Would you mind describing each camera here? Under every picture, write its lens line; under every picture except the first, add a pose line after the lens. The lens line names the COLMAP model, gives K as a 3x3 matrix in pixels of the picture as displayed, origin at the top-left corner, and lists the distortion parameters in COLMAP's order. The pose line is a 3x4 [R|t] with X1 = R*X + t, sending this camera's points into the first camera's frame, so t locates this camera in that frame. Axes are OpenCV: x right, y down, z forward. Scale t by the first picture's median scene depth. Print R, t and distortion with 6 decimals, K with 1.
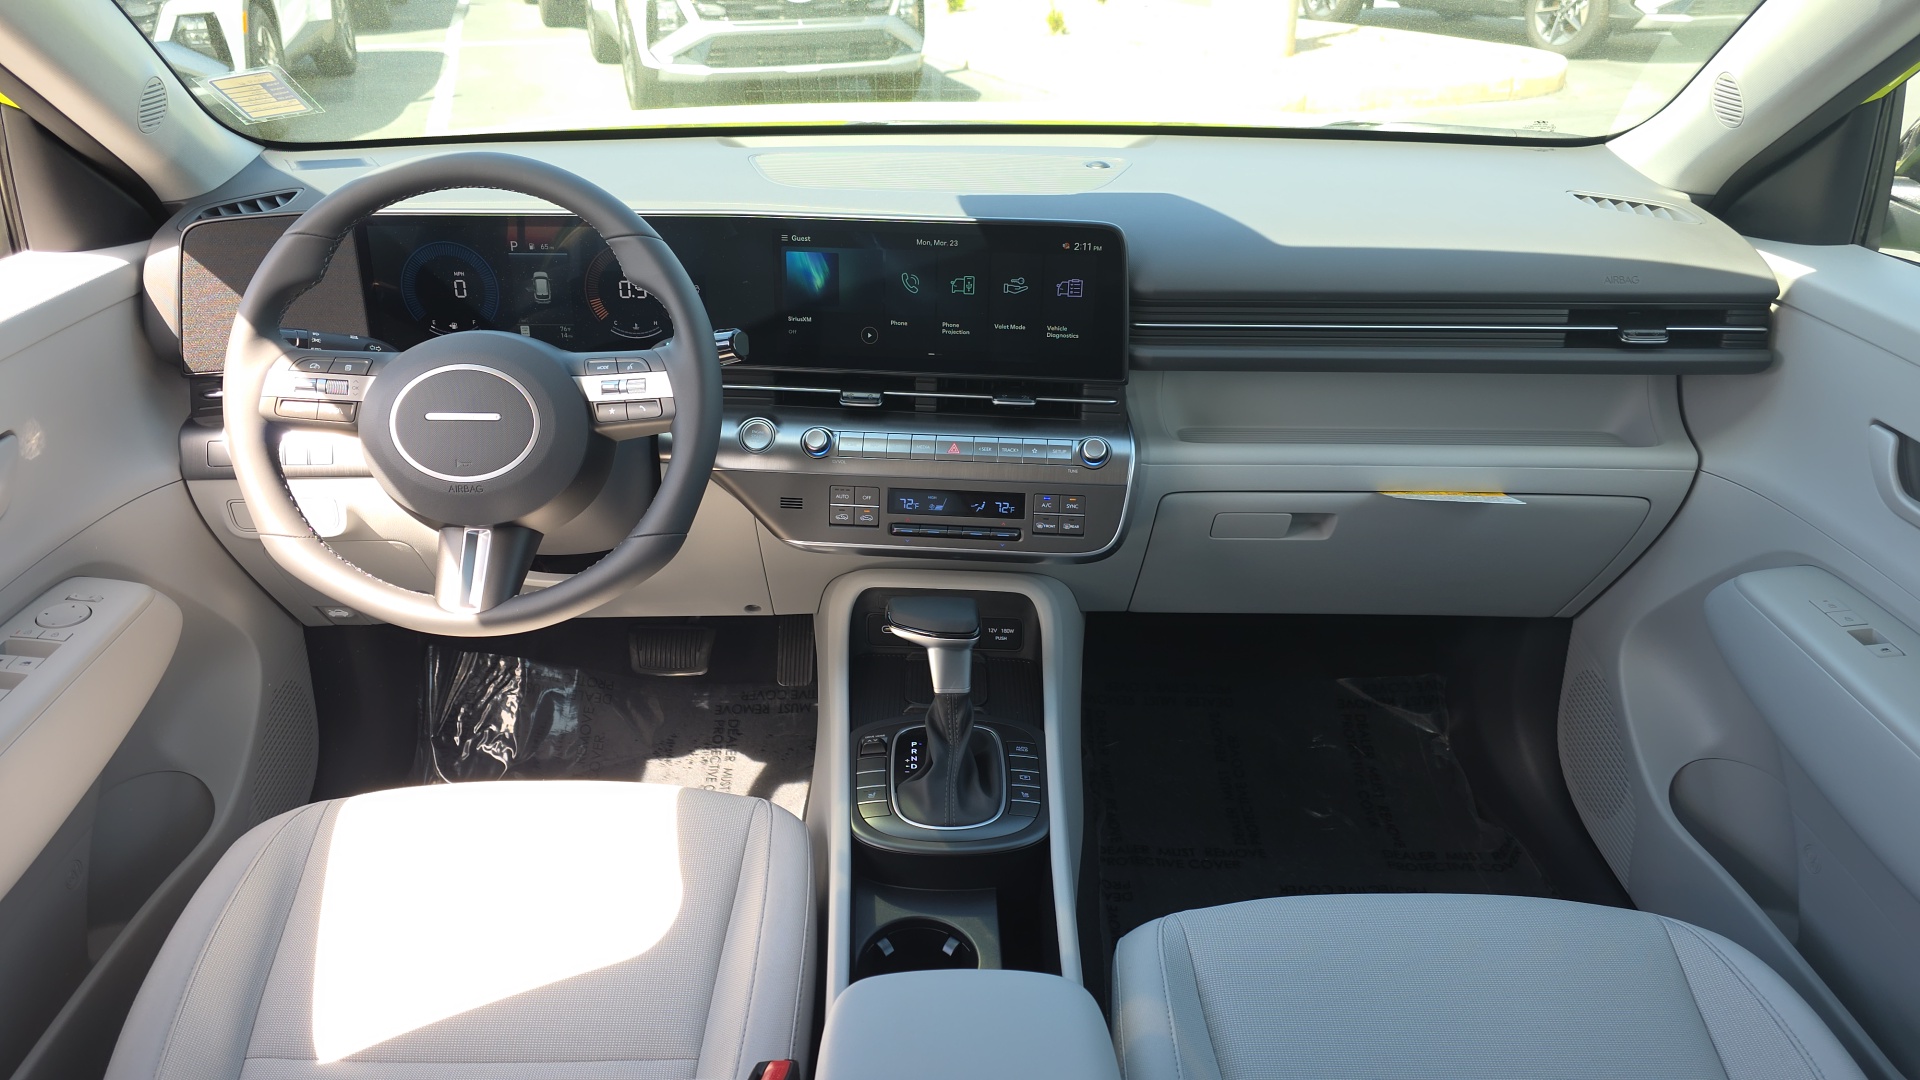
lens RADIAL K [[1292.2, 0, 941.8], [0, 1292.2, 549.3], [0, 0, 1]] dist [0.058690, -0.061219]
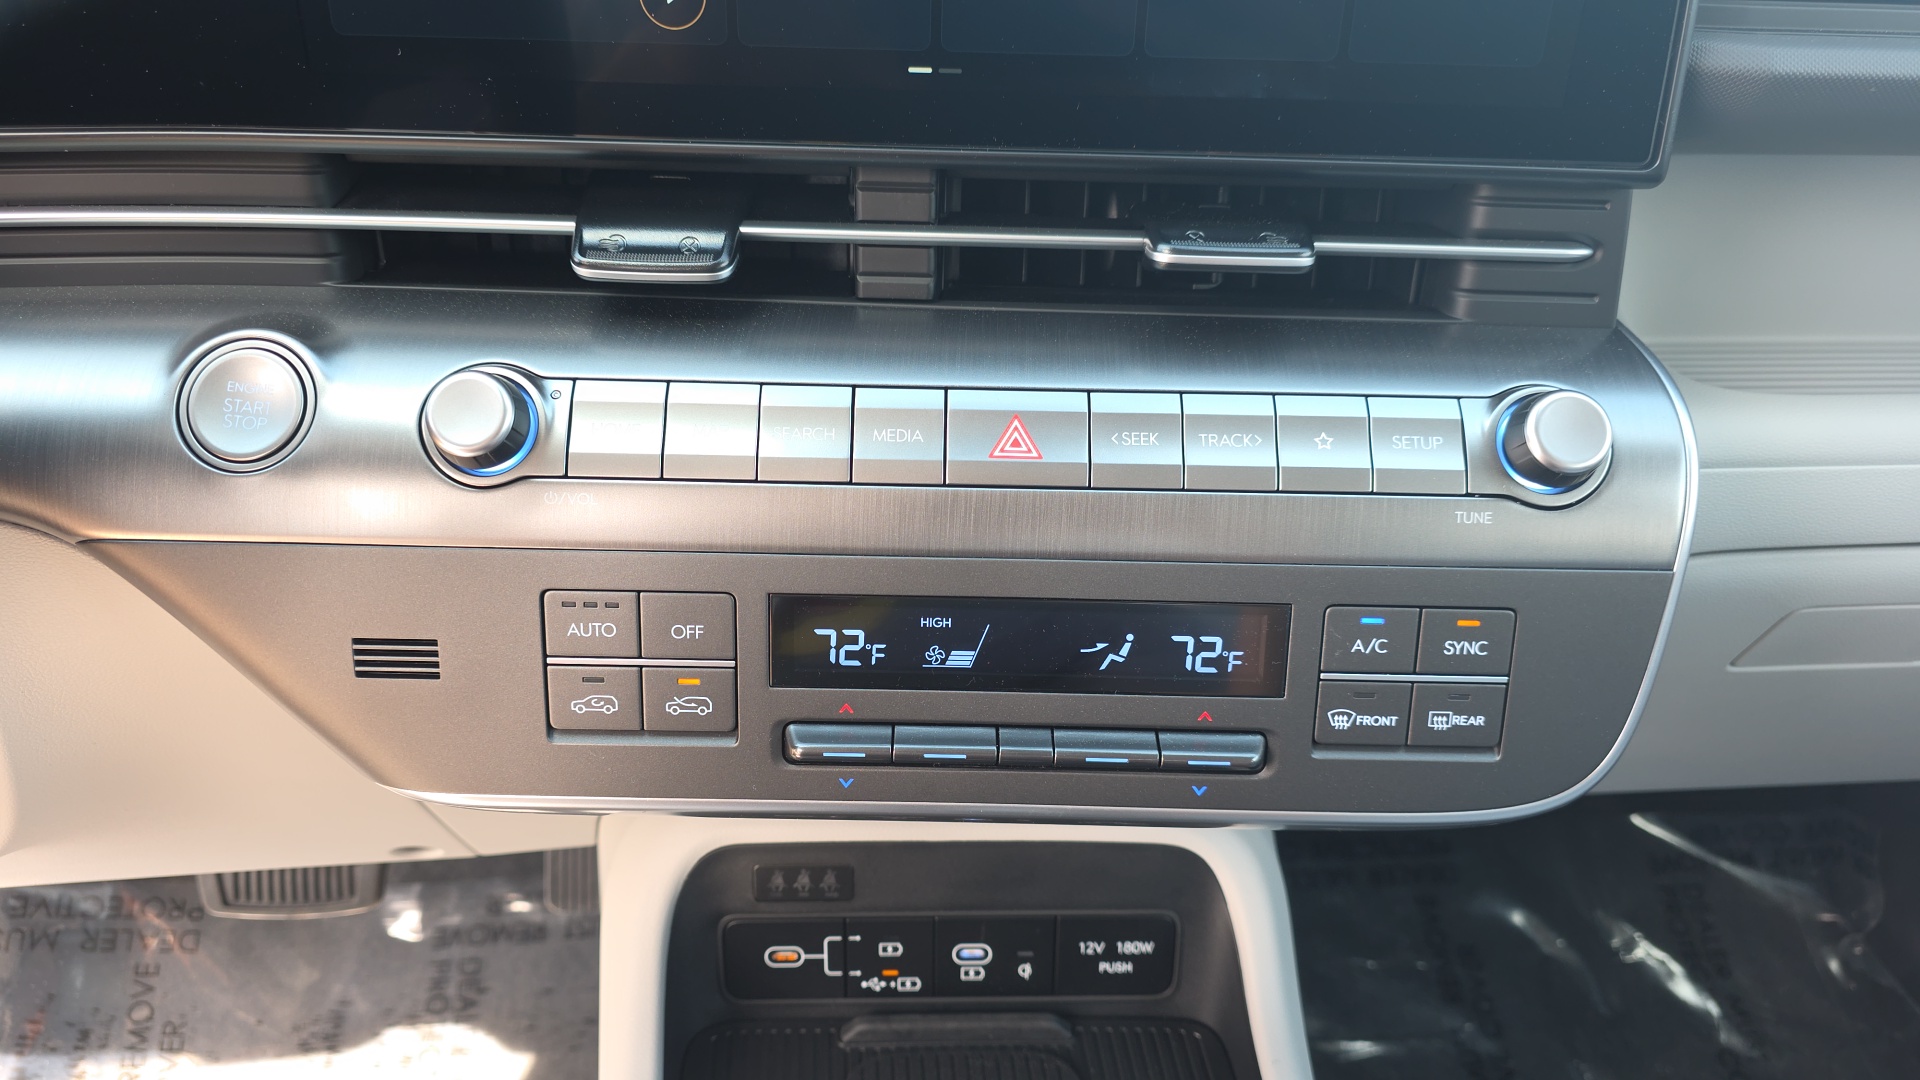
lens RADIAL K [[1292.2, 0, 956.5], [0, 1292.2, 554.2], [0, 0, 1]] dist [0.058690, -0.061219]
pose [[0.995470, -0.030716, 0.089973, -0.026776], [0.024392, 0.997209, 0.070558, -0.073538], [-0.091889, -0.068044, 0.993442, 0.739380]]
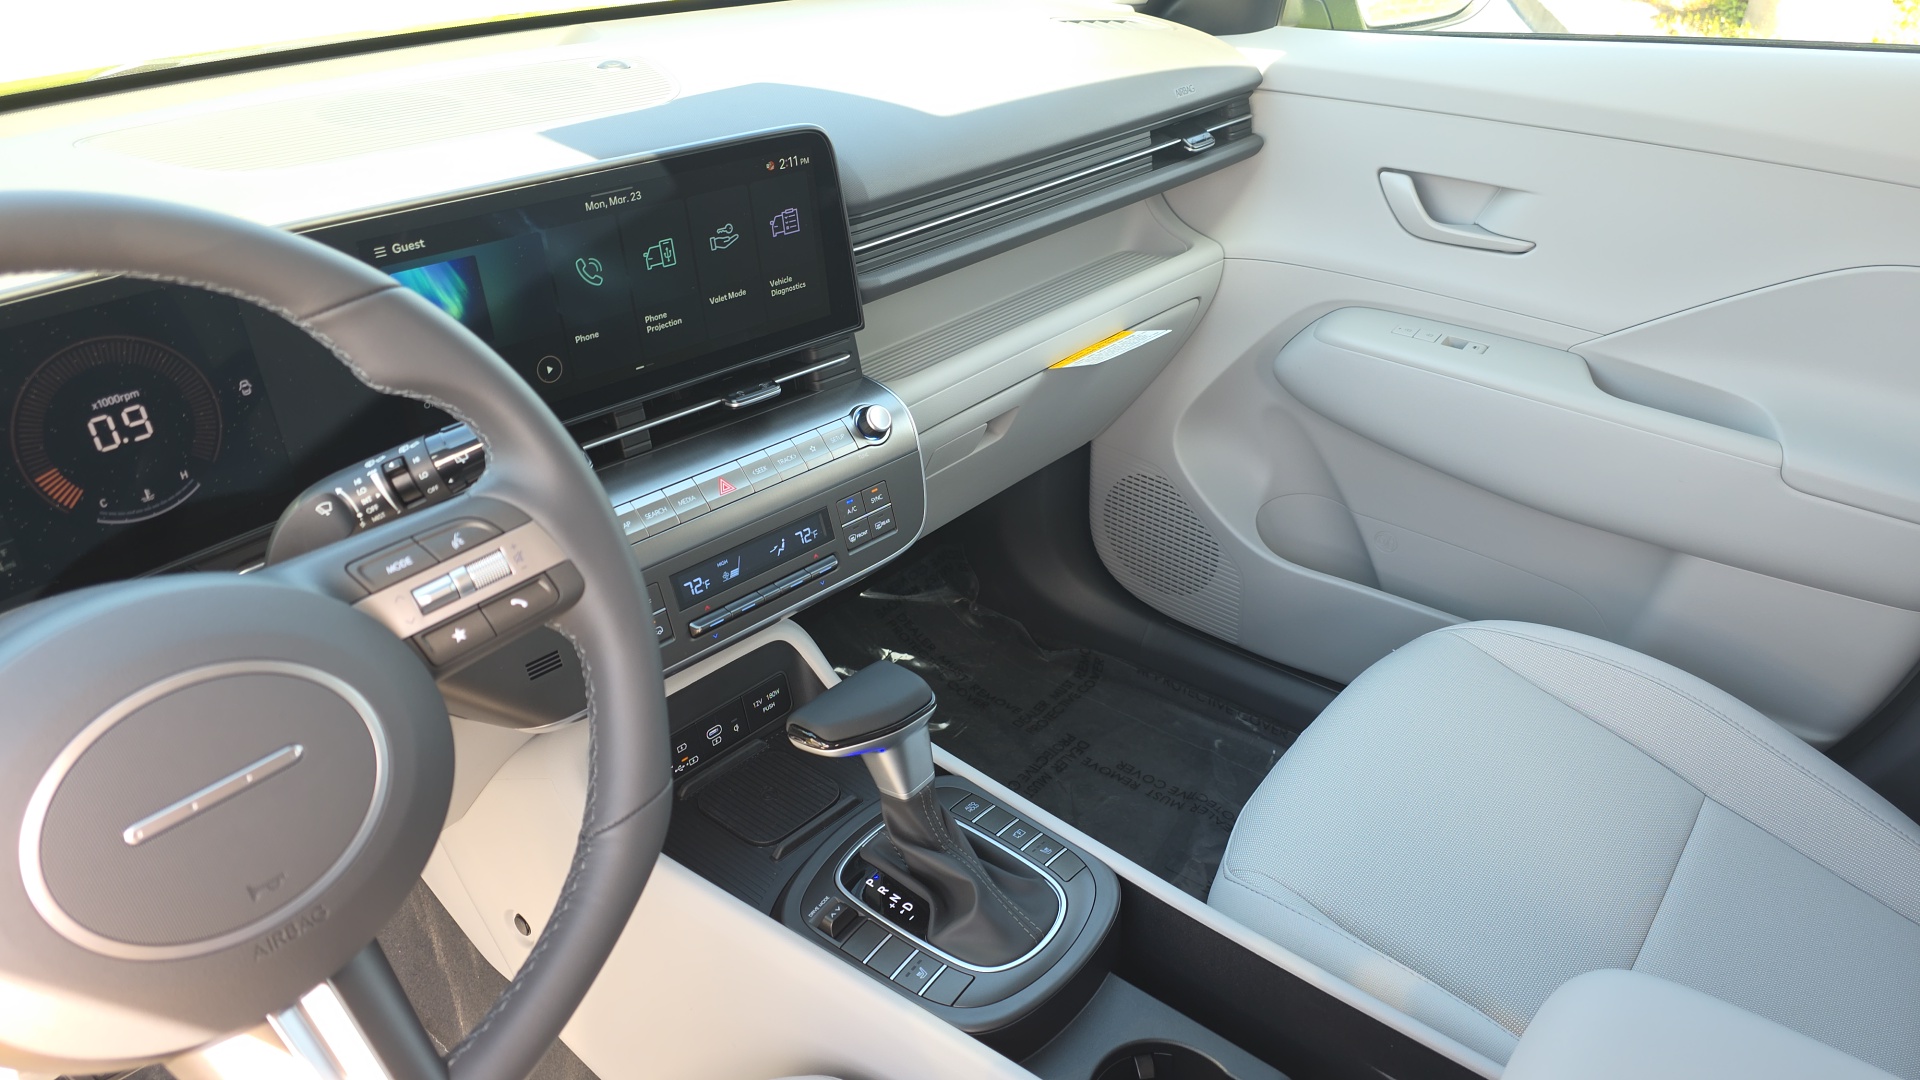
lens RADIAL K [[1292.2, 0, 948.0], [0, 1292.2, 539.0], [0, 0, 1]] dist [0.058690, -0.061219]
pose [[0.628472, -0.391834, 0.671929, -0.393649], [0.353376, 0.913386, 0.202118, -0.150138], [-0.692927, 0.110418, 0.712503, 0.424664]]
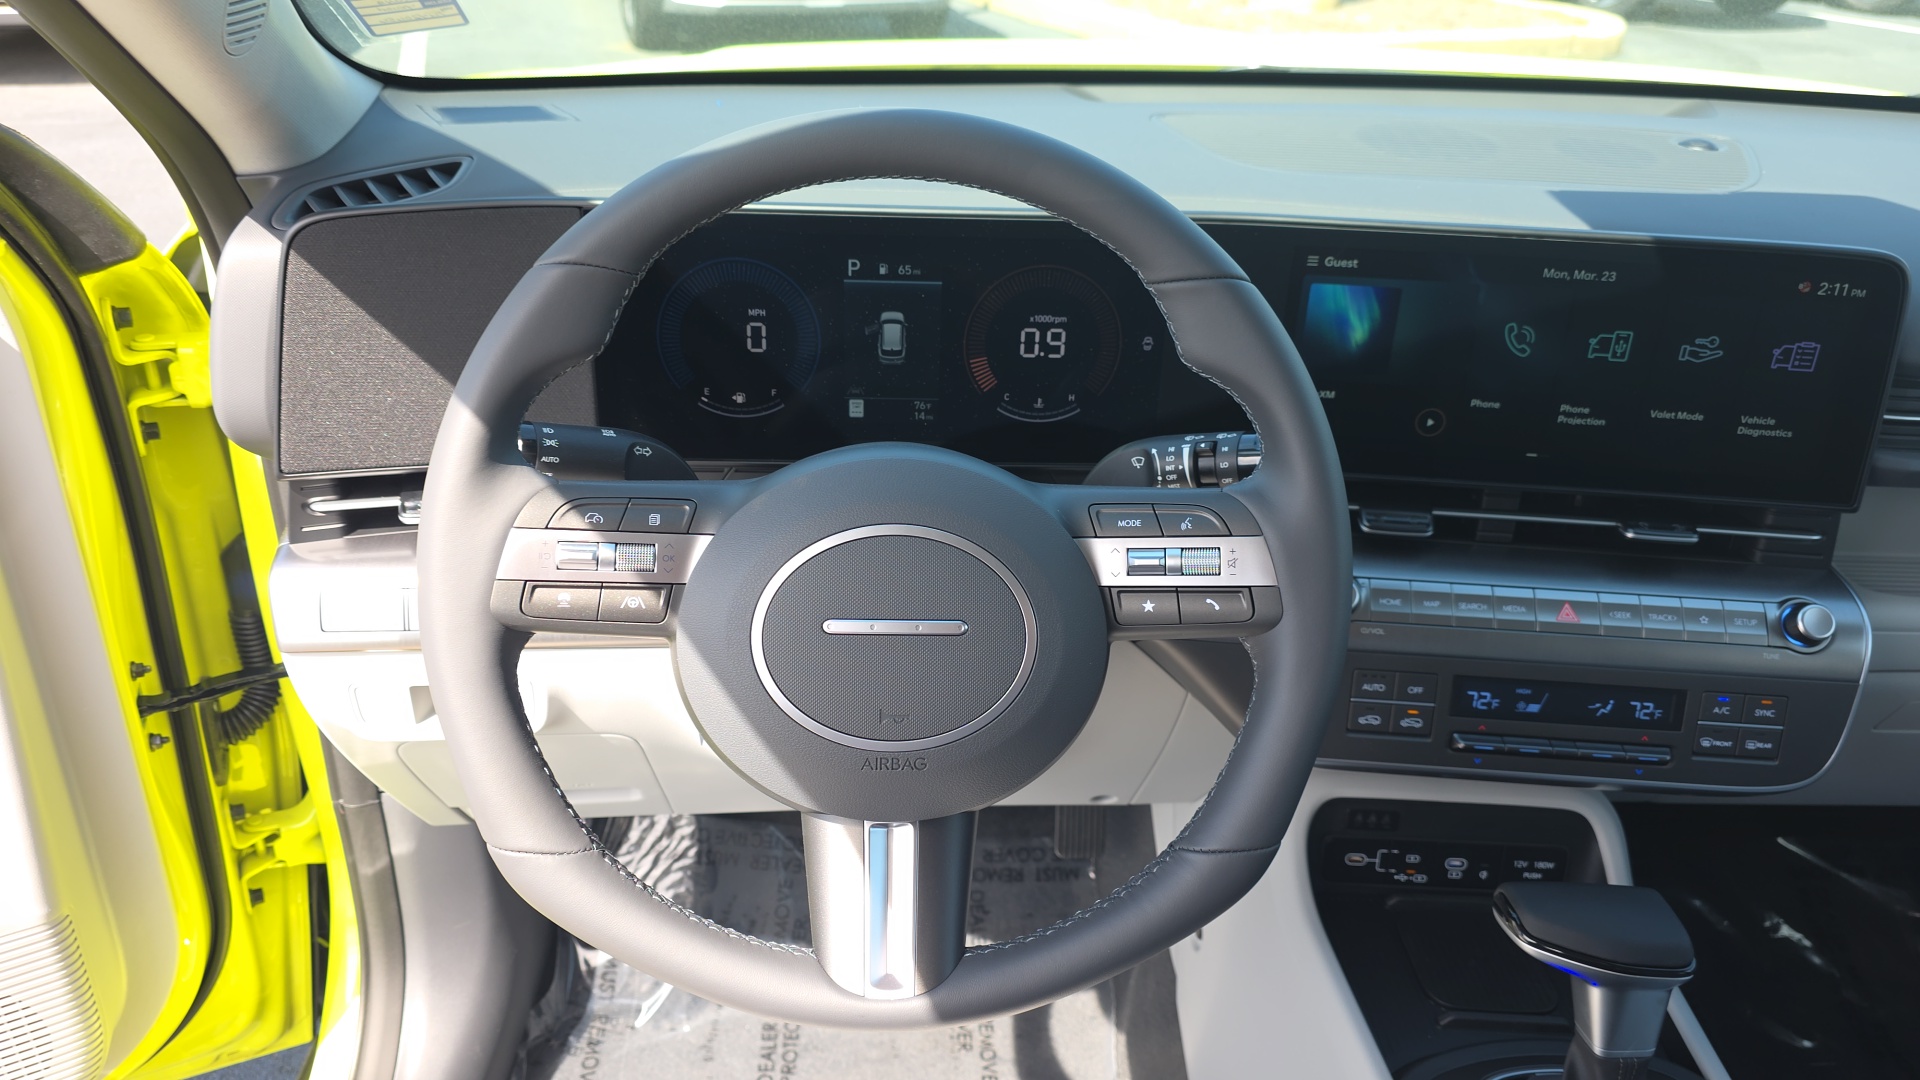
lens RADIAL K [[1292.2, 0, 955.2], [0, 1292.2, 543.4], [0, 0, 1]] dist [0.058690, -0.061219]
pose [[0.998869, 0.012125, 0.045969, -0.304733], [-0.013503, 0.999465, 0.029794, -0.124998], [-0.045584, -0.030381, 0.998498, 0.404843]]
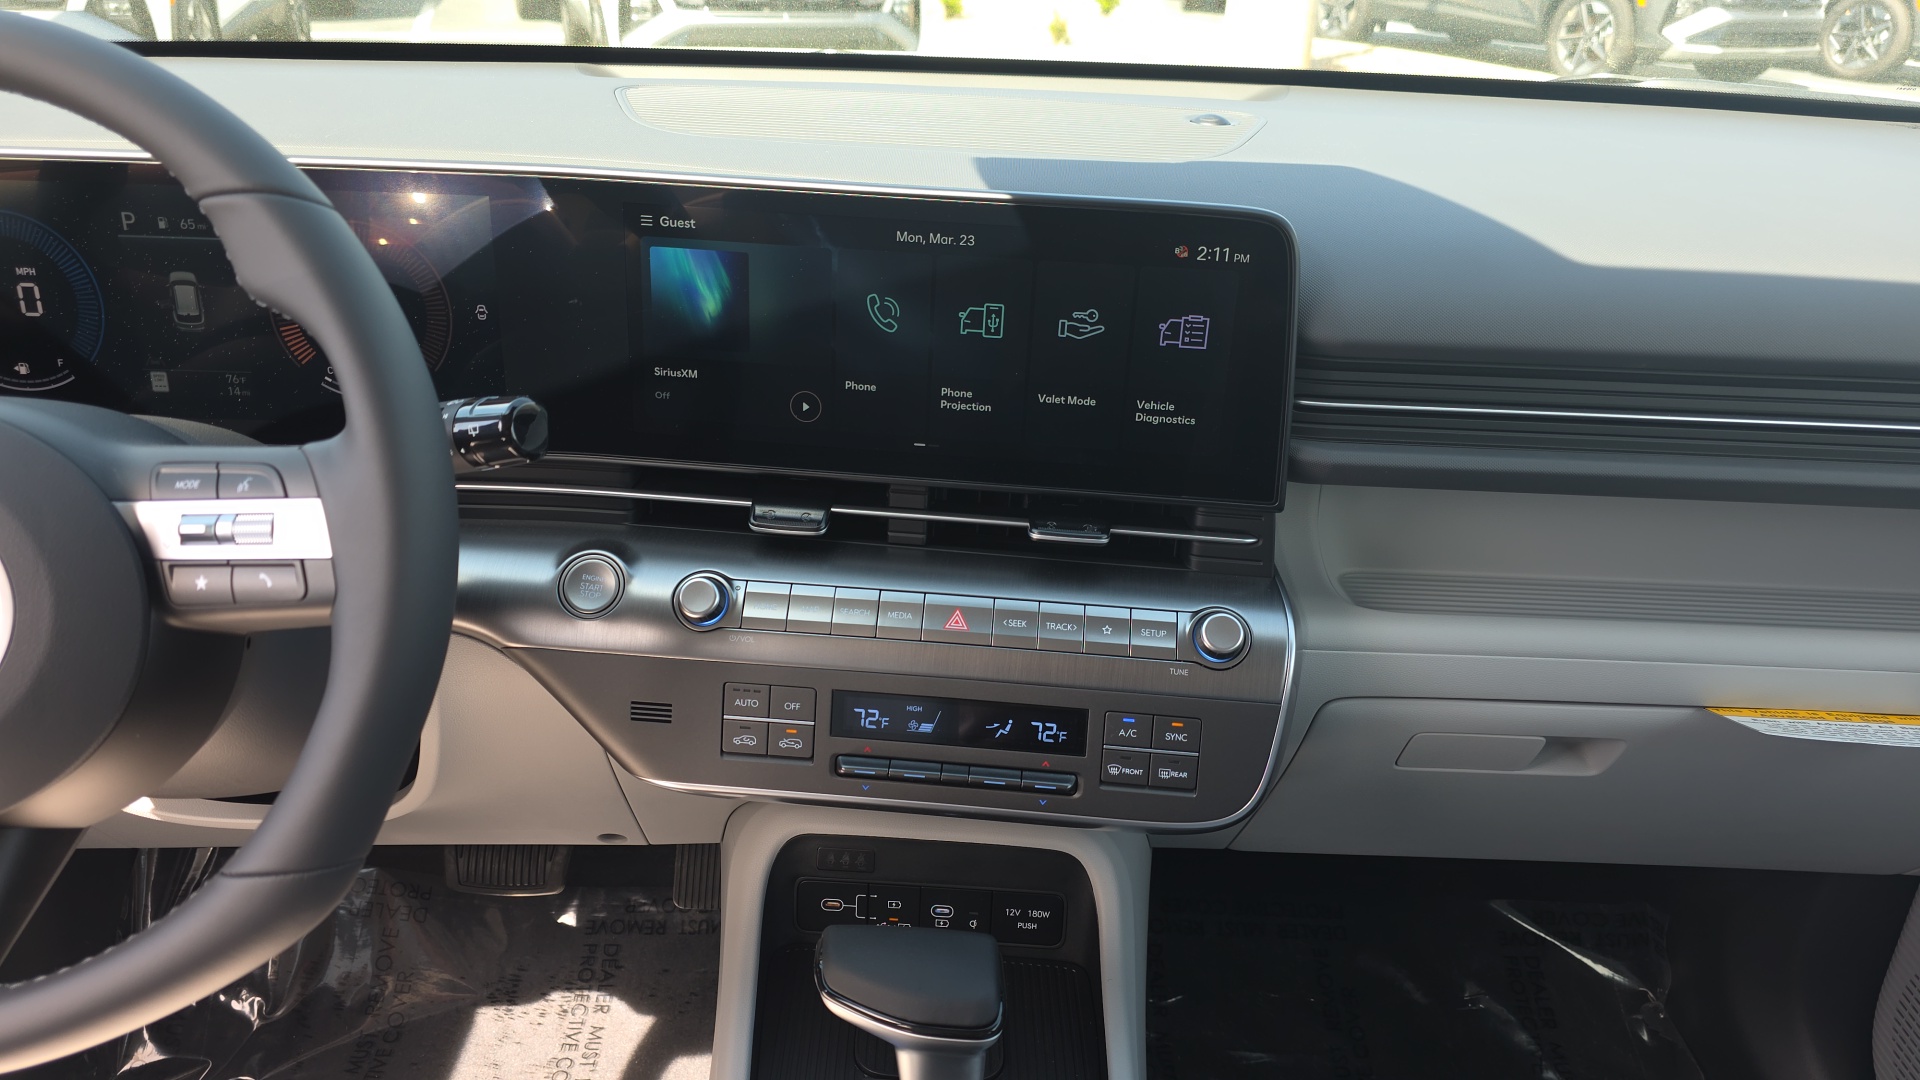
lens RADIAL K [[1292.2, 0, 952.8], [0, 1292.2, 547.8], [0, 0, 1]] dist [0.058690, -0.061219]
pose [[0.999457, 0.025004, 0.021472, -0.004524], [-0.024696, 0.999590, -0.014499, -0.100710], [-0.021826, 0.013961, 0.999664, 0.462197]]
